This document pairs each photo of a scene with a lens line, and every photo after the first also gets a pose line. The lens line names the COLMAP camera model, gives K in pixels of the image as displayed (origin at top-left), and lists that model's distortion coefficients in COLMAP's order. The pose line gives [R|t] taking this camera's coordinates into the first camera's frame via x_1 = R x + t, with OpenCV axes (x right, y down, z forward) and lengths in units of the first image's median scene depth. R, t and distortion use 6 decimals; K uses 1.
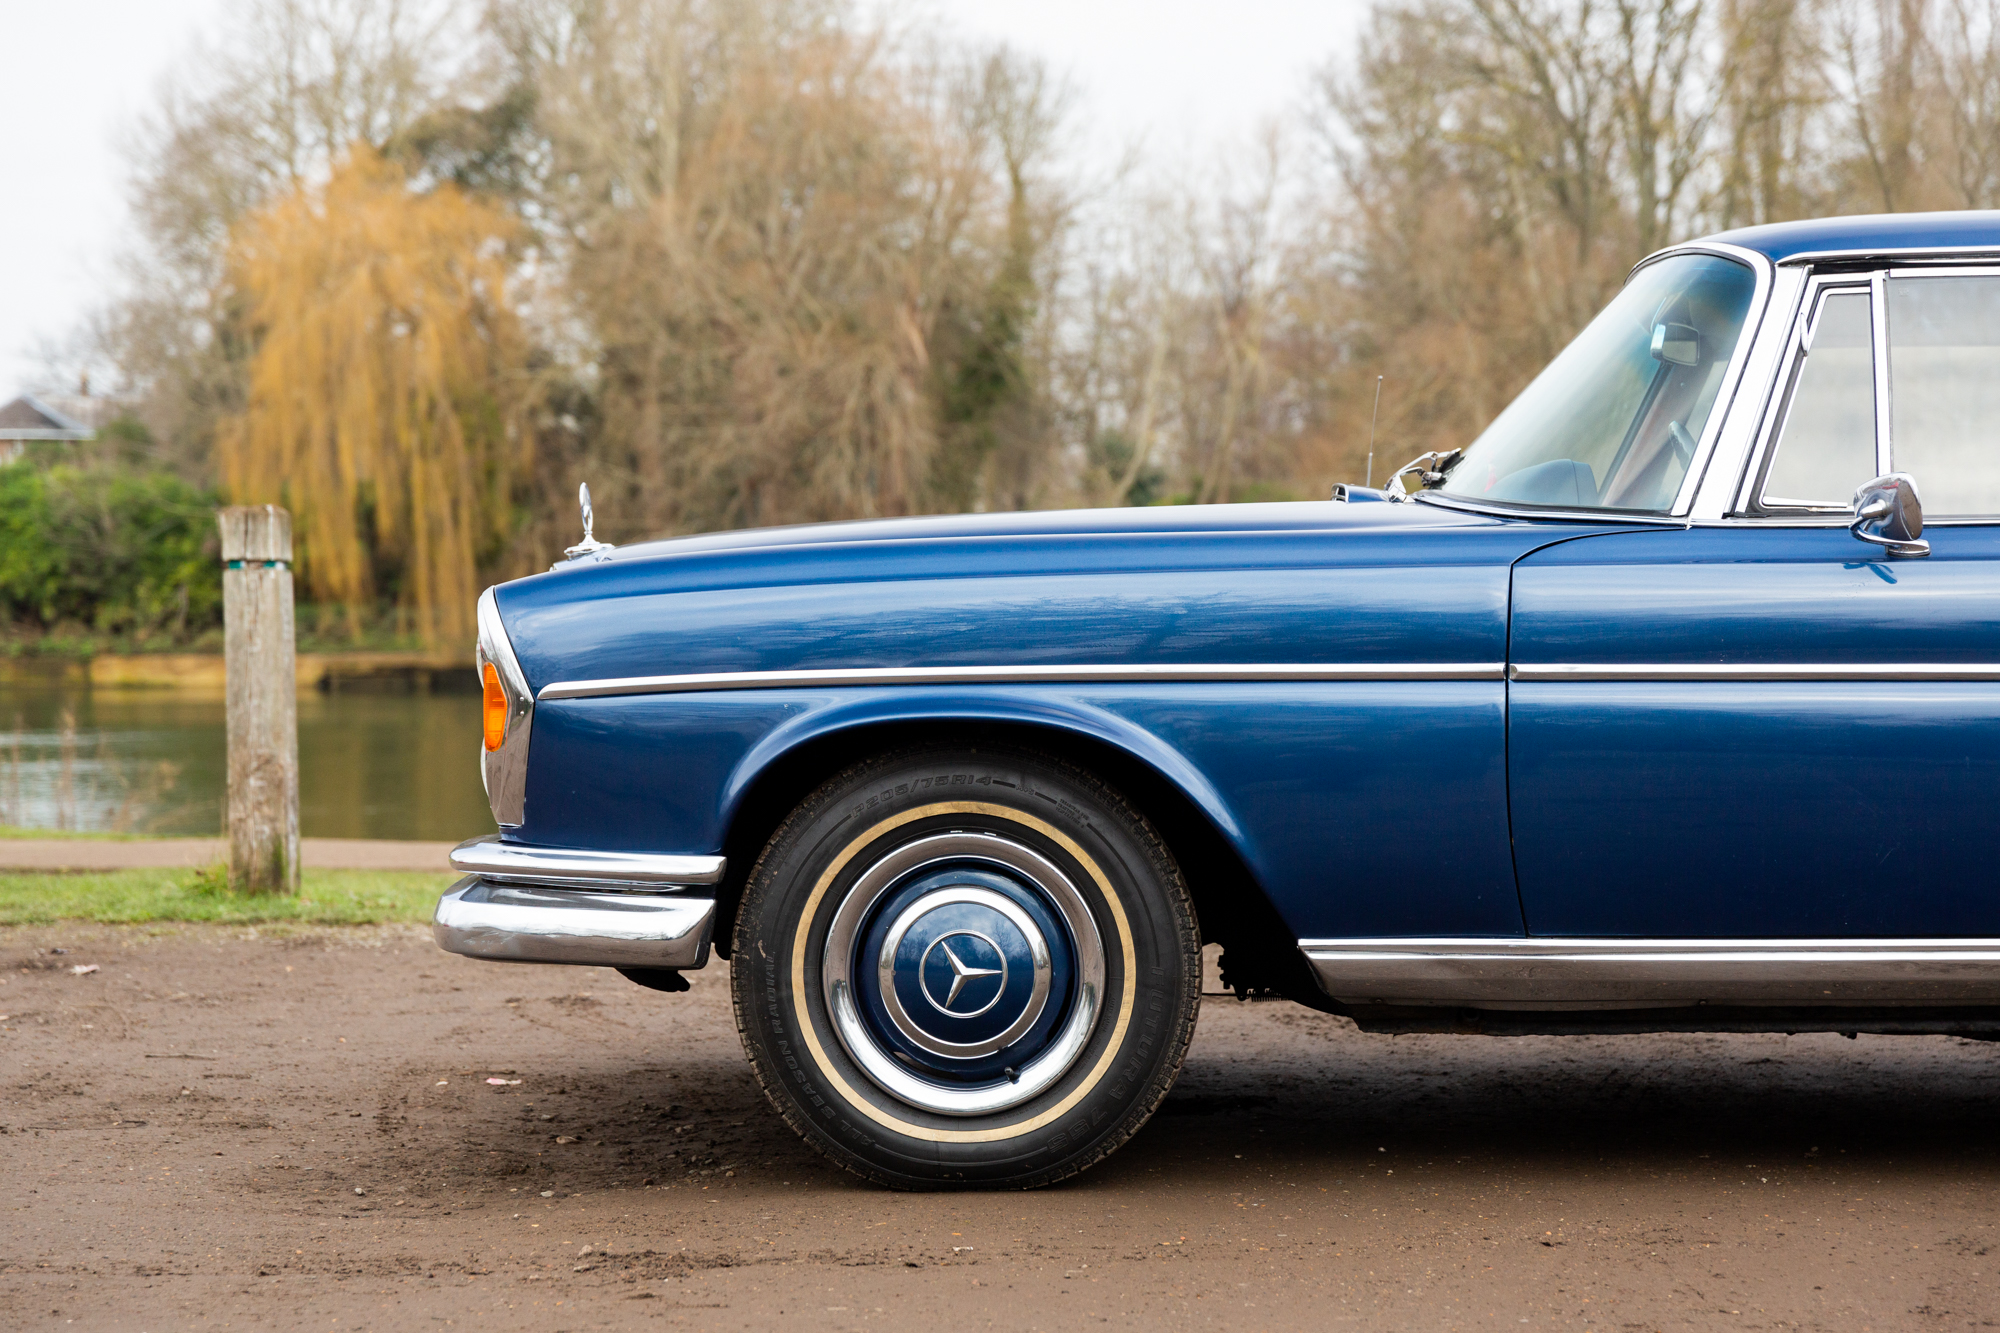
lens RADIAL K [[3870.6, 0, 1000.0], [0, 3870.6, 666.5], [0, 0, 1]] dist [-0.035564, -0.061198]
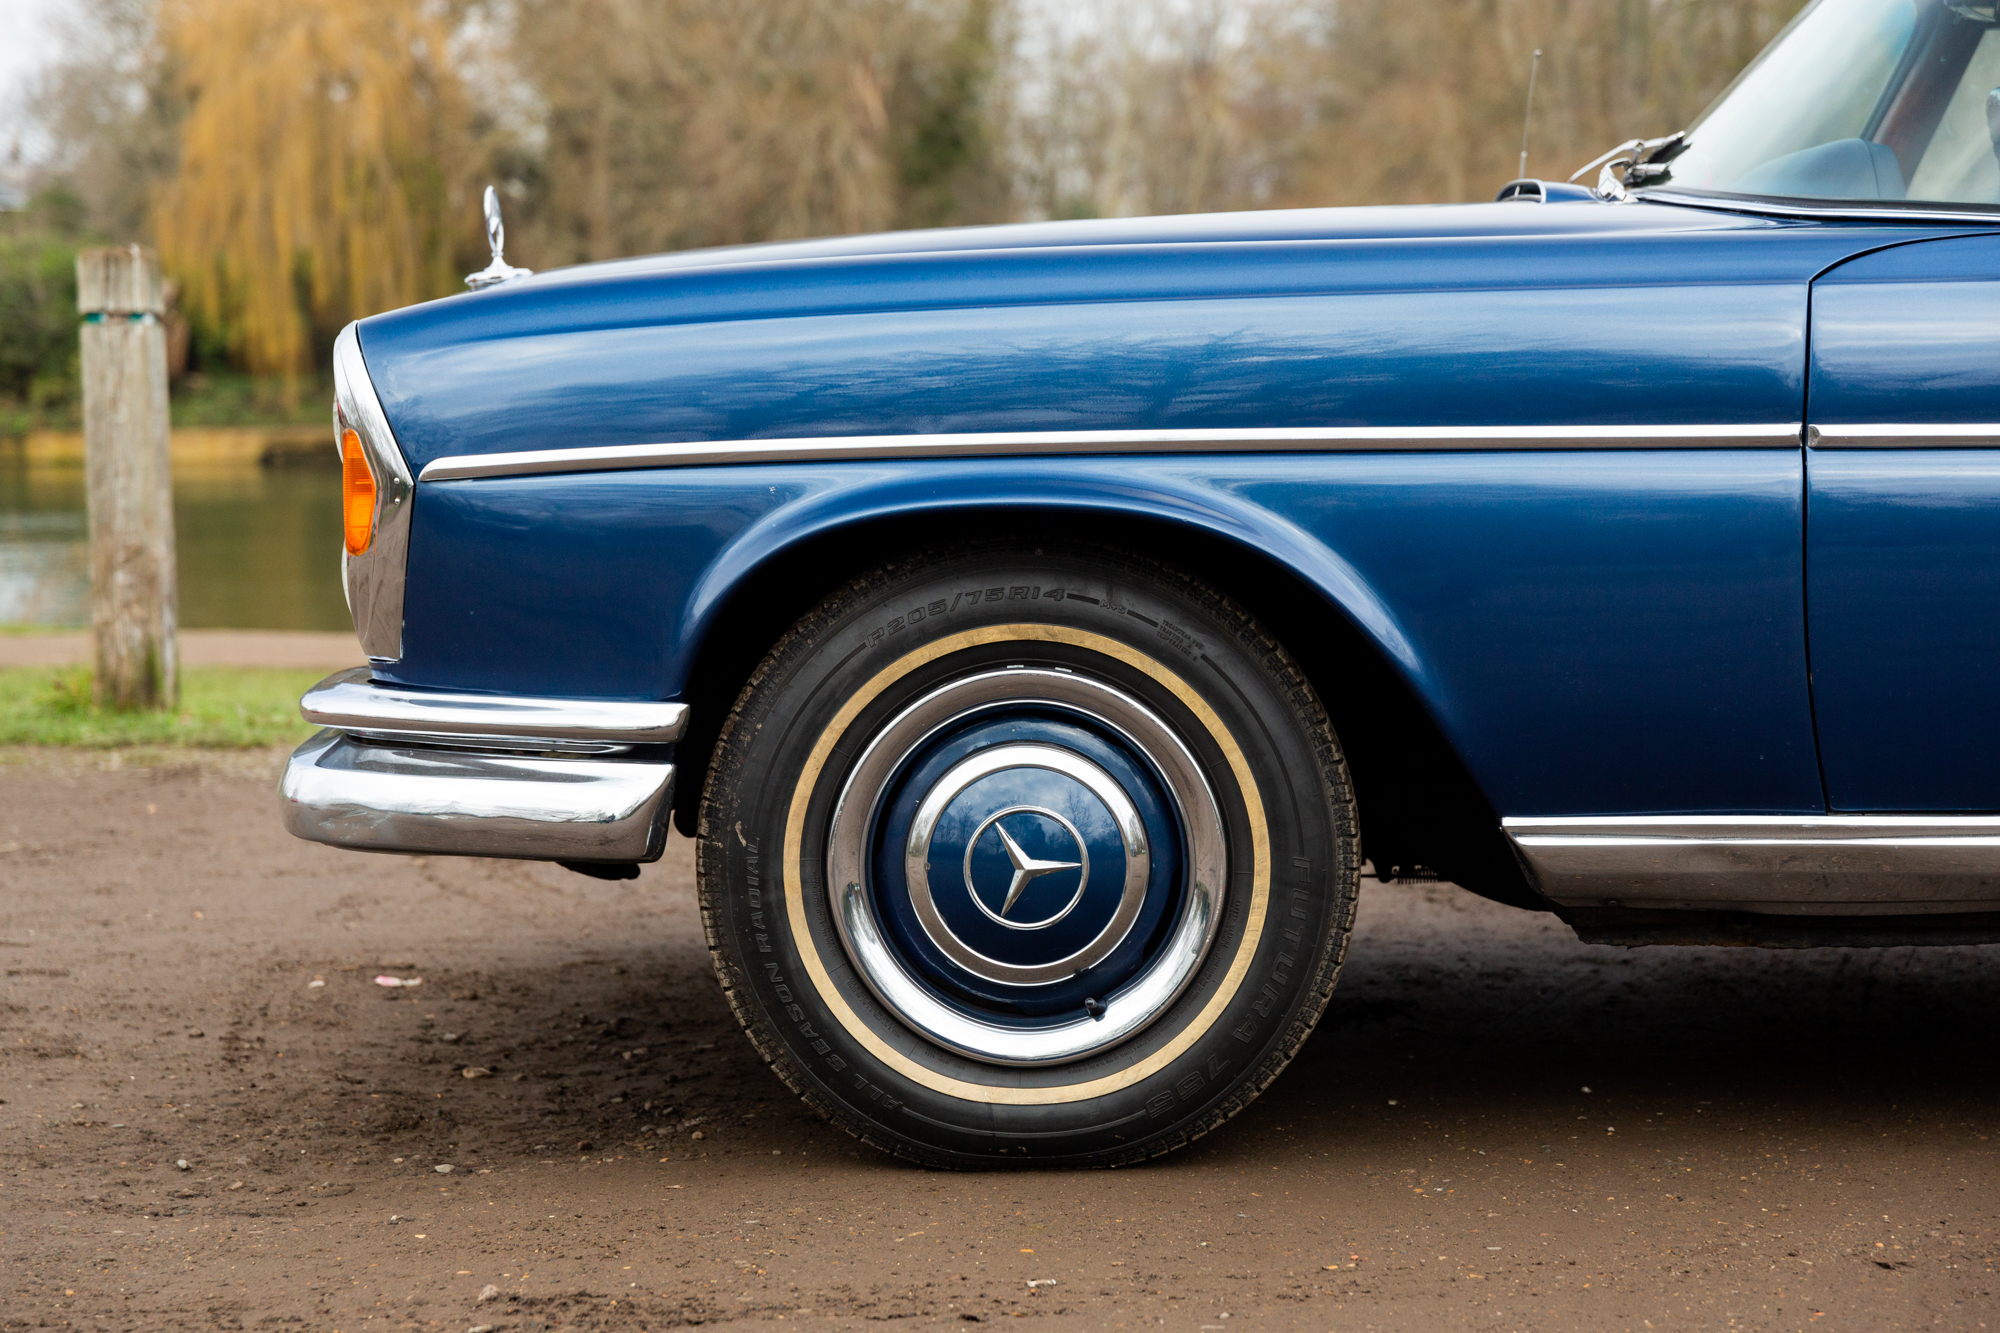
lens RADIAL K [[3763.5, 0, 1006.3], [0, 3763.5, 694.3], [0, 0, 1]] dist [-0.005715, 0.105358]
pose [[0.999867, -0.005024, 0.015534, -0.019538], [0.003964, 0.997709, 0.067537, 0.001139], [-0.015838, -0.067466, 0.997596, 0.261117]]
